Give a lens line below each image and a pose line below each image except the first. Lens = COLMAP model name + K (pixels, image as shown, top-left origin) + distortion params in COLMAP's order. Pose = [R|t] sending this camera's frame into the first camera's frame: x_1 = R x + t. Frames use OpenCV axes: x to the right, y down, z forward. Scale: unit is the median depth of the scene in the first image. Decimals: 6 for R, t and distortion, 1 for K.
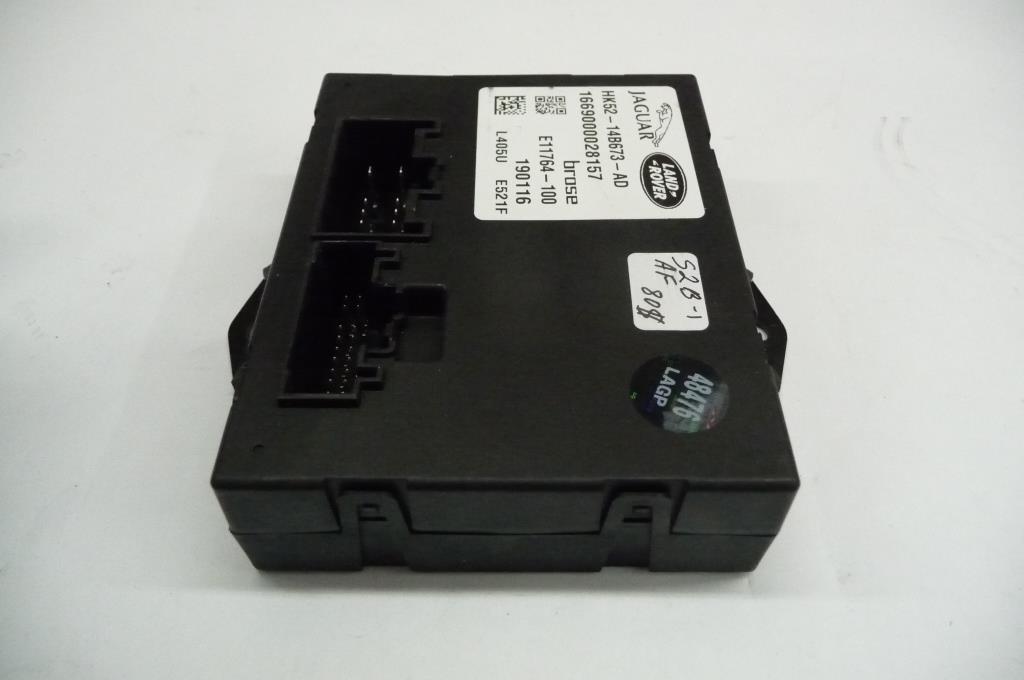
lens RADIAL K [[827.8, 0, 518.3], [0, 827.8, 342.2], [0, 0, 1]] dist [-0.069619, 0.011722]
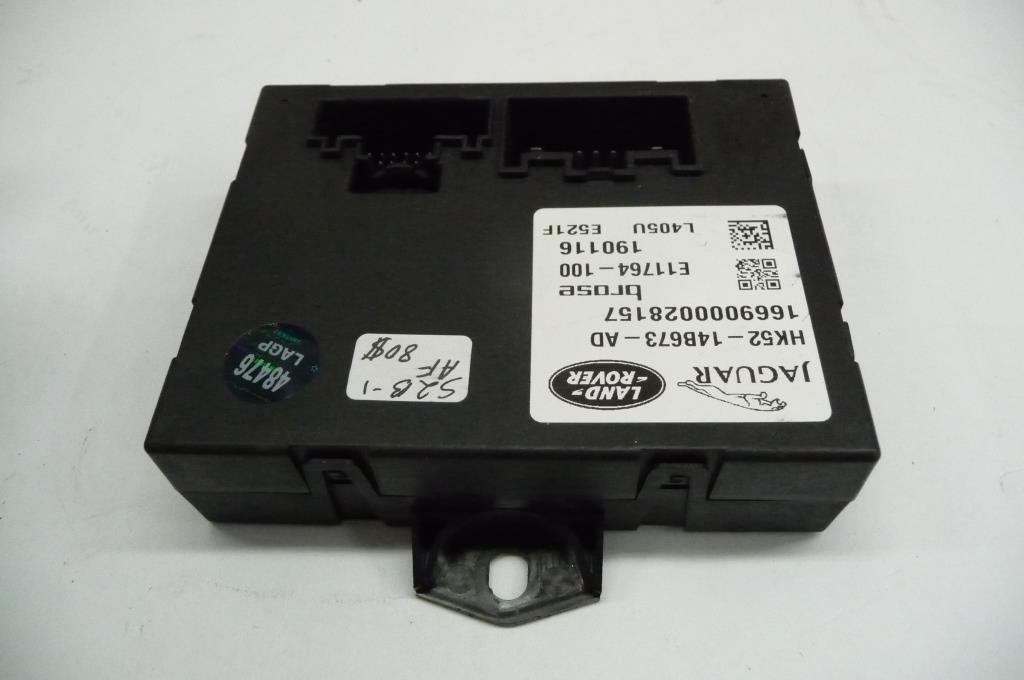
lens RADIAL K [[827.8, 0, 512.9], [0, 827.8, 340.7], [0, 0, 1]] dist [-0.069619, 0.011722]
pose [[-0.034991, 0.817038, -0.575521, 0.585650], [-0.731791, 0.371251, 0.571538, -0.585167], [0.680631, 0.441159, 0.584911, 0.470357]]
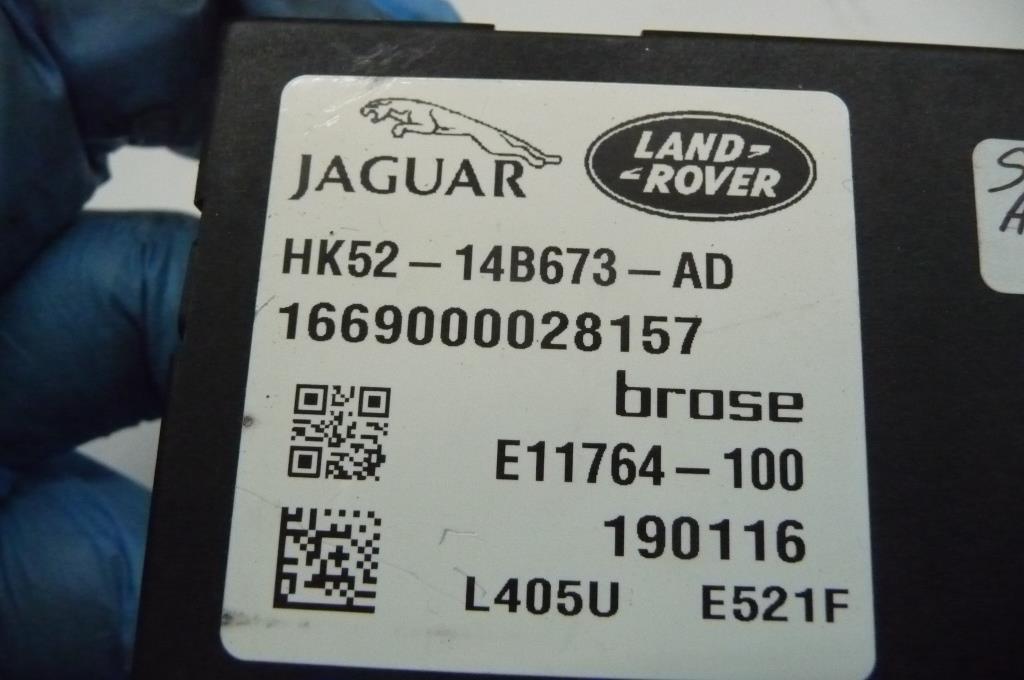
lens RADIAL K [[827.8, 0, 513.5], [0, 827.8, 342.7], [0, 0, 1]] dist [-0.069619, 0.011722]
pose [[0.050687, -0.971562, 0.231297, 0.001868], [0.770609, 0.185366, 0.609755, -0.482010], [-0.635289, 0.147333, 0.758090, 0.772541]]
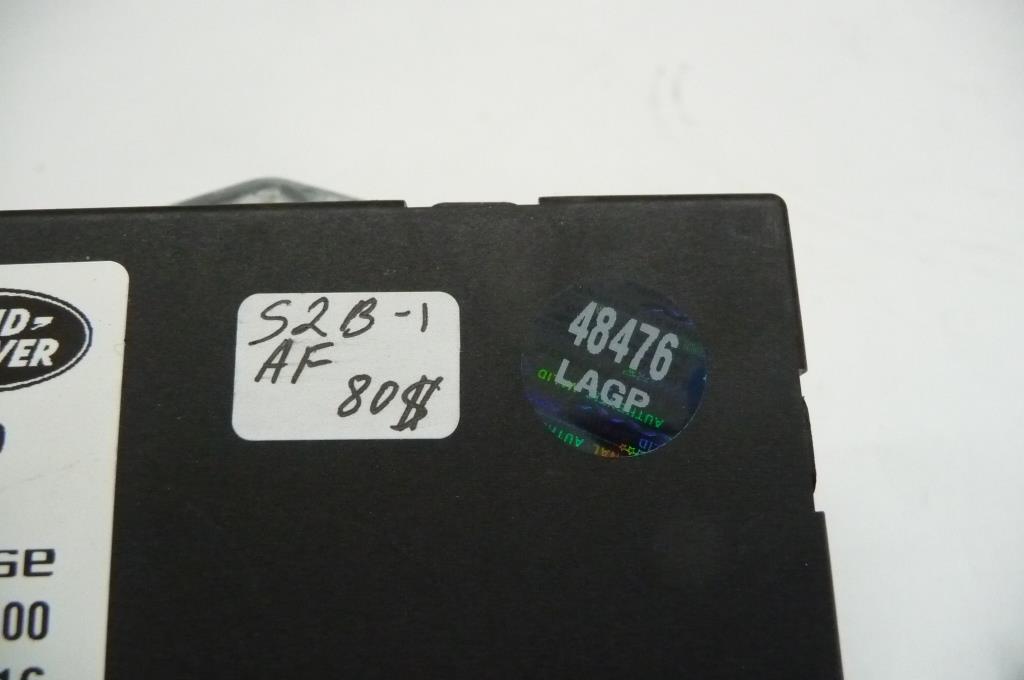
lens RADIAL K [[827.8, 0, 513.1], [0, 827.8, 341.2], [0, 0, 1]] dist [-0.069619, 0.011722]
pose [[-0.037923, -0.965920, 0.256049, 0.058327], [0.732535, 0.147408, 0.664577, -0.273944], [-0.679672, 0.212767, 0.701980, 0.520591]]
